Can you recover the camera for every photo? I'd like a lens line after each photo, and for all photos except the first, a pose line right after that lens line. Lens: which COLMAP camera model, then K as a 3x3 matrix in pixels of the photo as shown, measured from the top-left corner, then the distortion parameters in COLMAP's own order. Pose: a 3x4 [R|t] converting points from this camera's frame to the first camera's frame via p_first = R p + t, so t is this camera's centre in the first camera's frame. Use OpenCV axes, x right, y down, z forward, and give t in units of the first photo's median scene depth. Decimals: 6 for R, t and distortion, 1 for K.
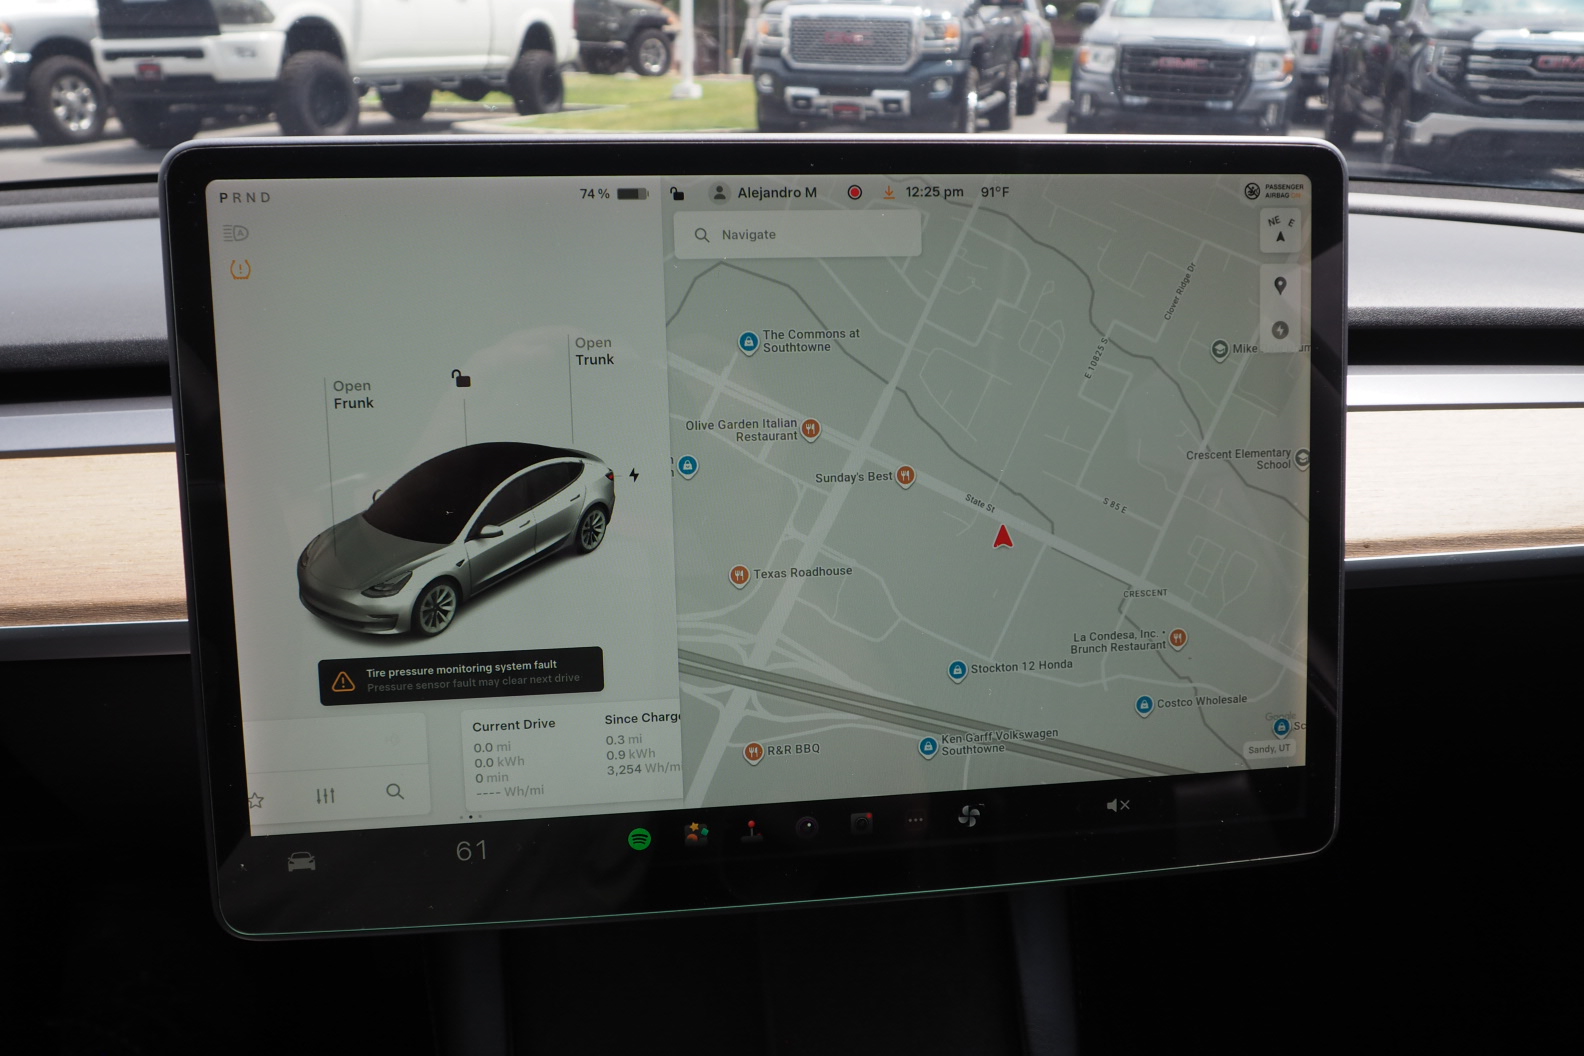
lens RADIAL K [[1215.8, 0, 792.0], [0, 1215.8, 528.0], [0, 0, 1]] dist [-0.005425, -0.042833]
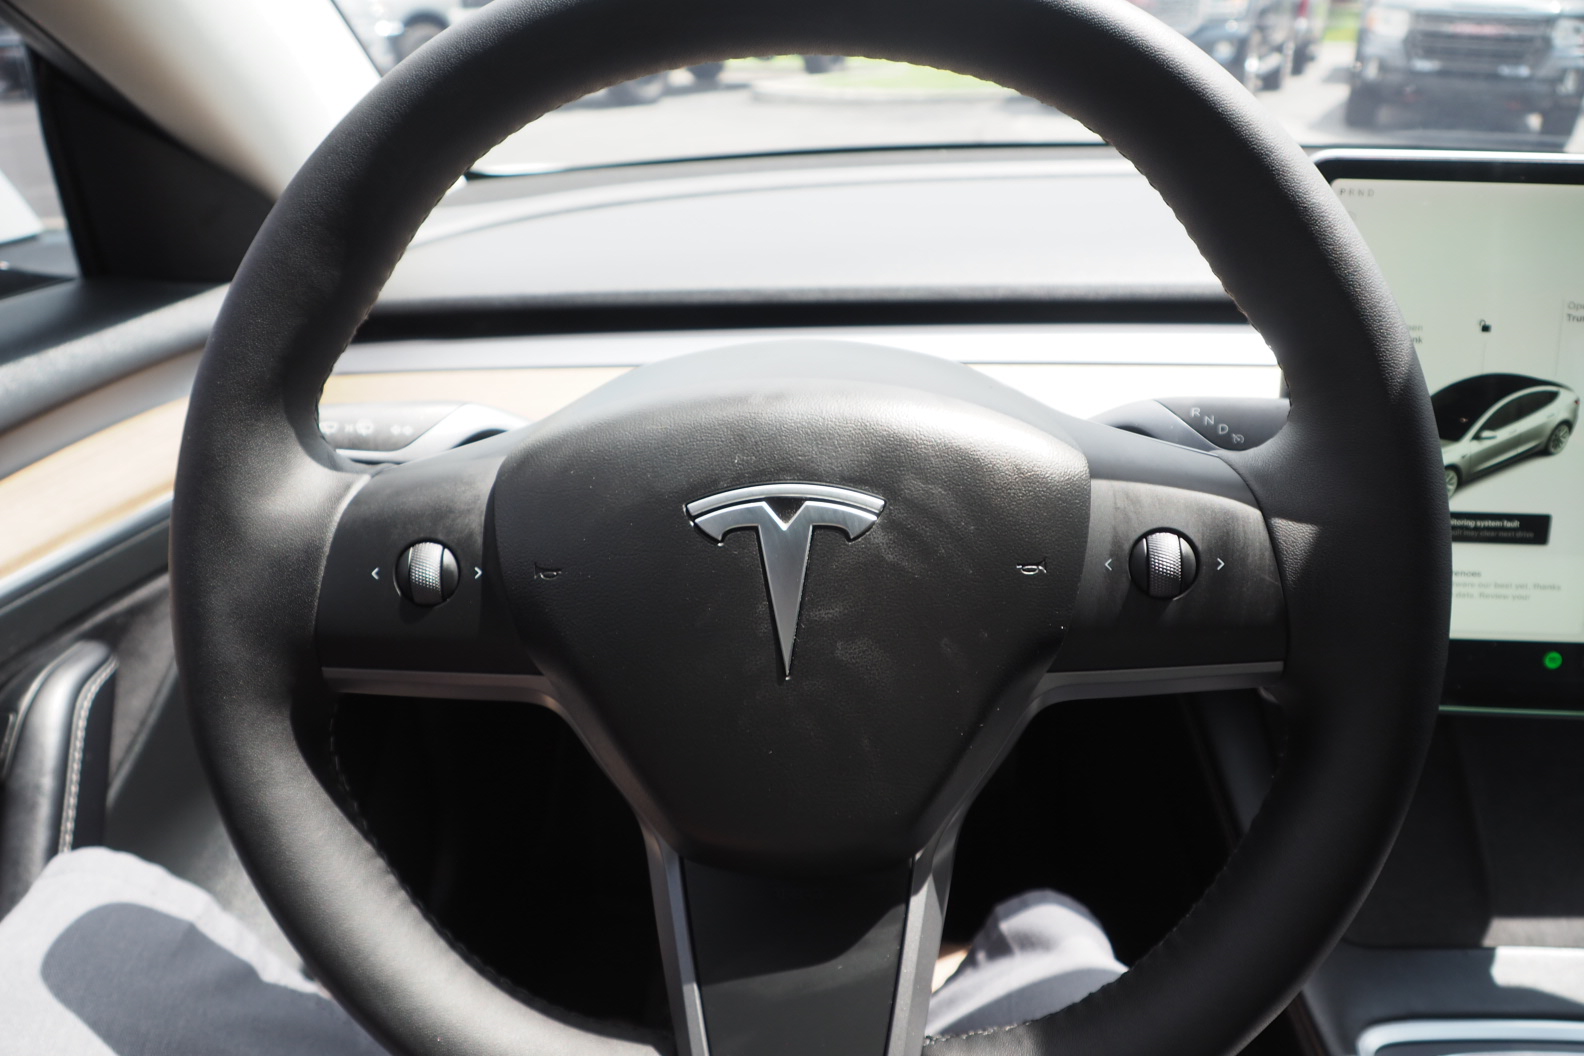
lens RADIAL K [[1126.8, 0, 790.4], [0, 1126.8, 547.4], [0, 0, 1]] dist [-0.045819, -0.003616]
pose [[0.978092, 0.075421, -0.194030, -0.690547], [-0.061062, 0.995006, 0.078956, 0.071063], [0.199016, -0.065379, 0.977813, -0.385229]]
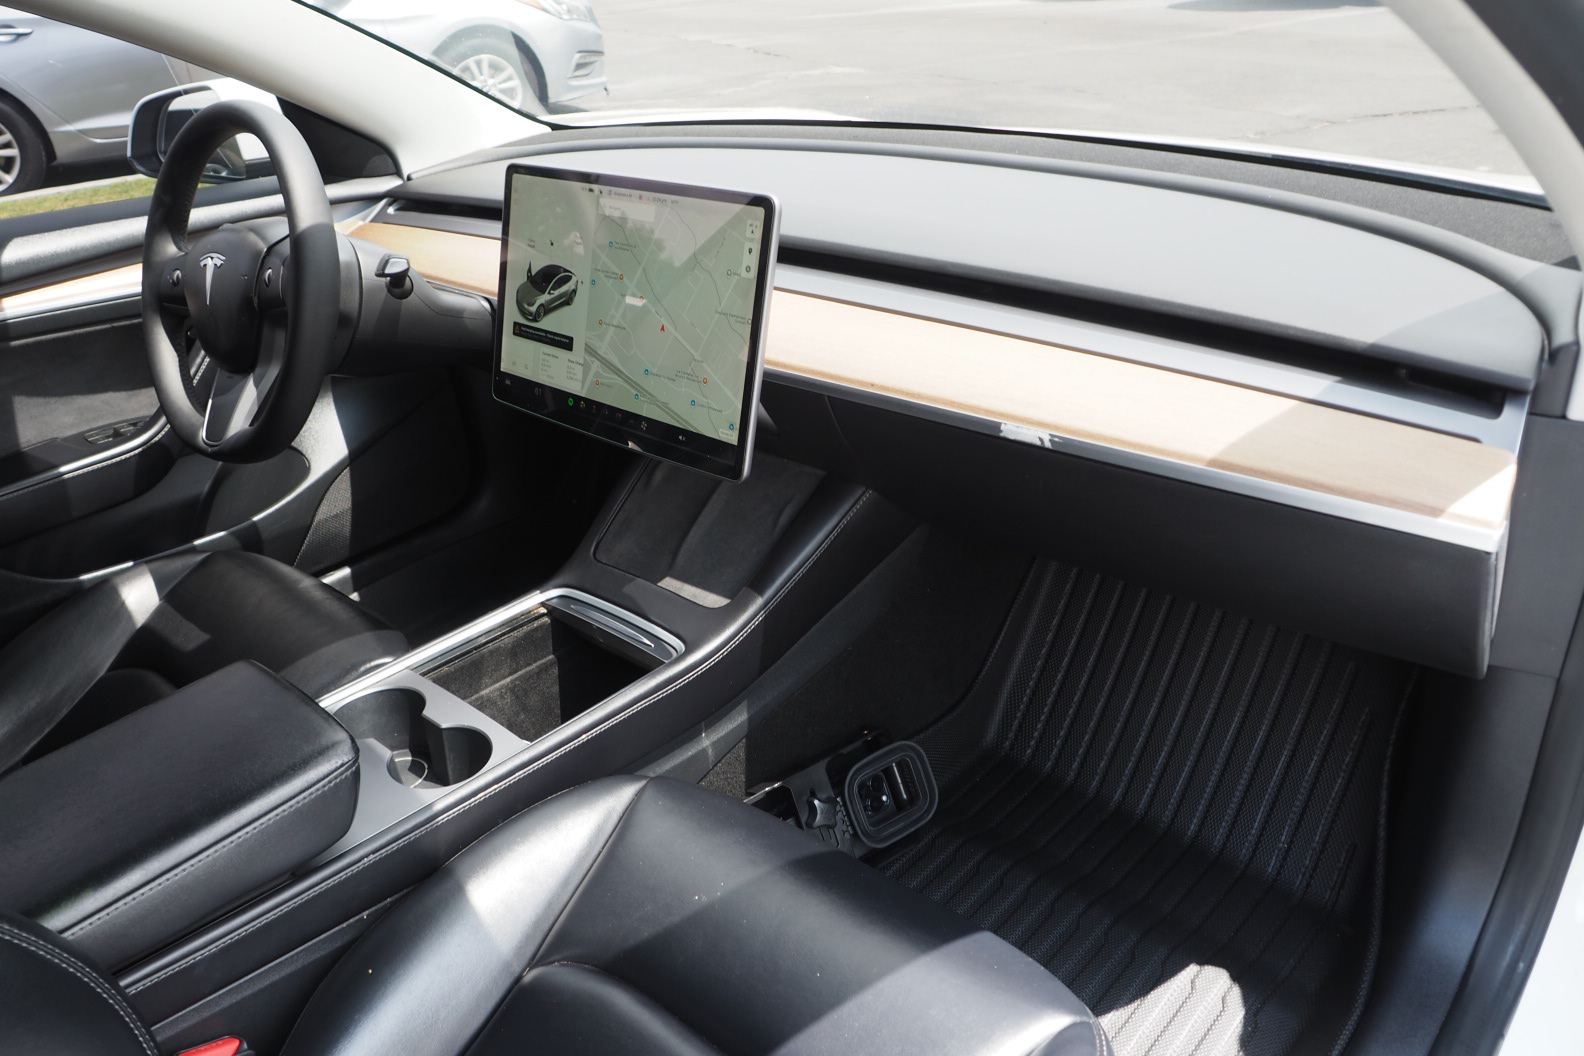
lens RADIAL K [[1165.9, 0, 792.0], [0, 1165.9, 528.0], [0, 0, 1]] dist [-0.026405, -0.003750]
pose [[0.647888, 0.309370, -0.696083, 2.177119], [-0.215929, 0.950918, 0.221652, -0.195382], [0.730490, 0.006699, 0.682890, -0.547497]]
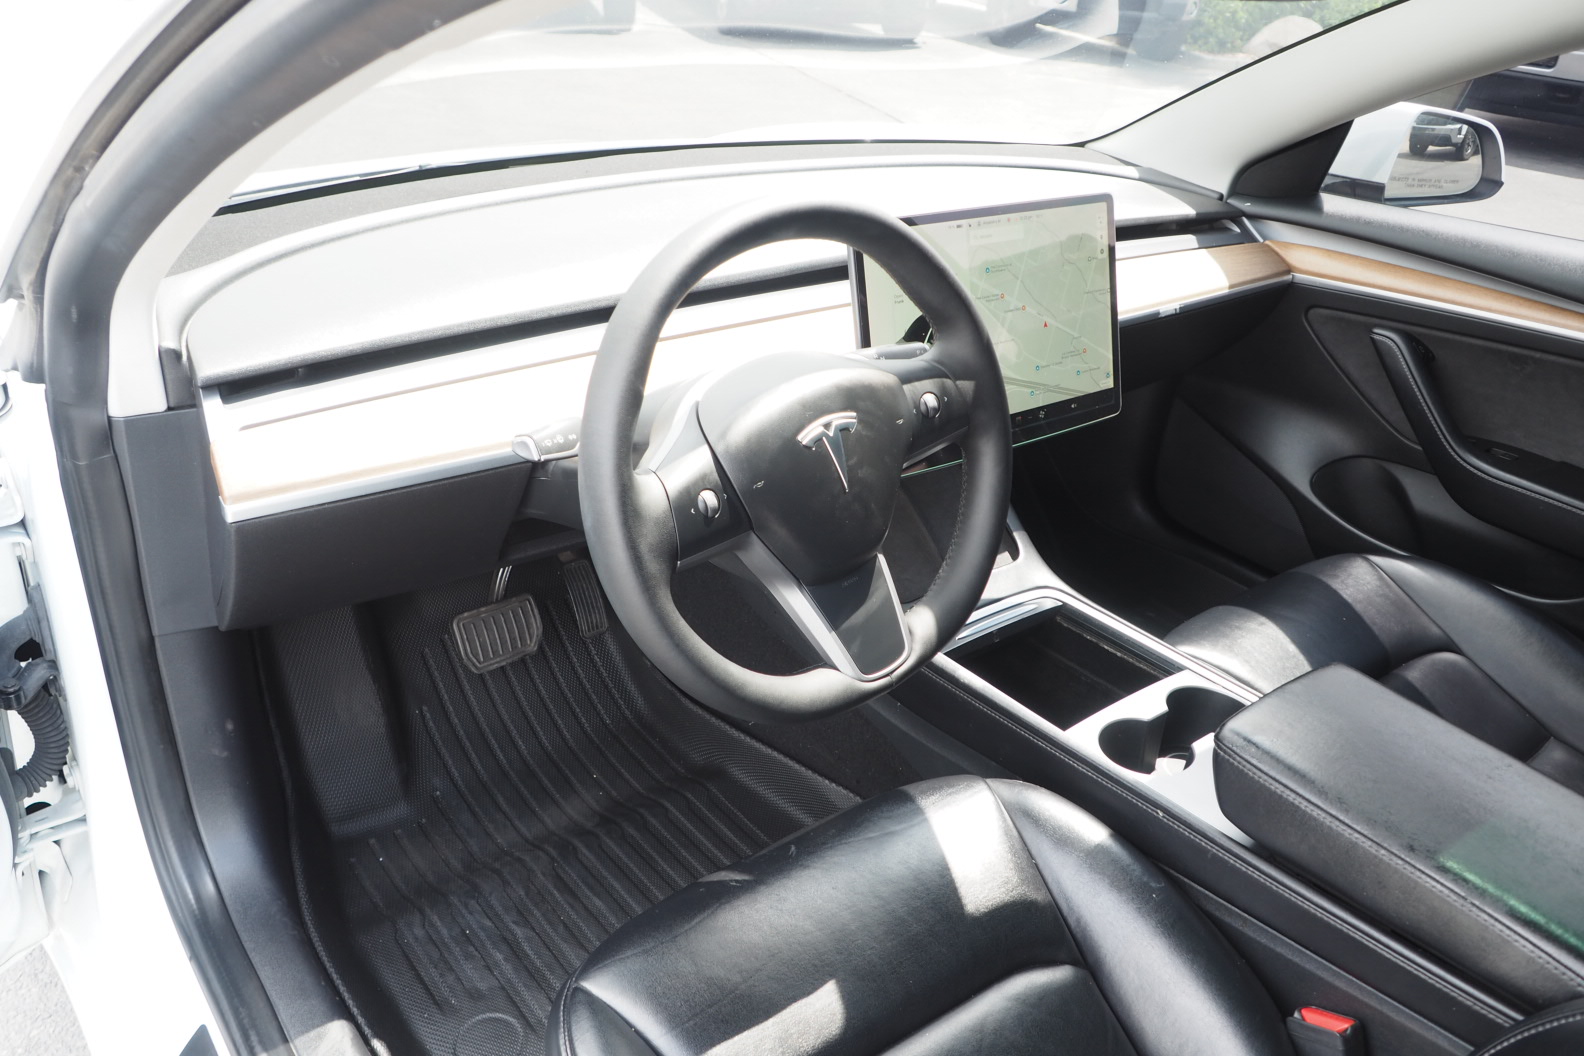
lens RADIAL K [[1215.8, 0, 792.0], [0, 1215.8, 528.0], [0, 0, 1]] dist [-0.005425, -0.042833]
pose [[0.862233, -0.186067, 0.471098, -1.859039], [0.125659, 0.979586, 0.156911, -0.049556], [-0.490677, -0.076096, 0.868012, -1.377461]]
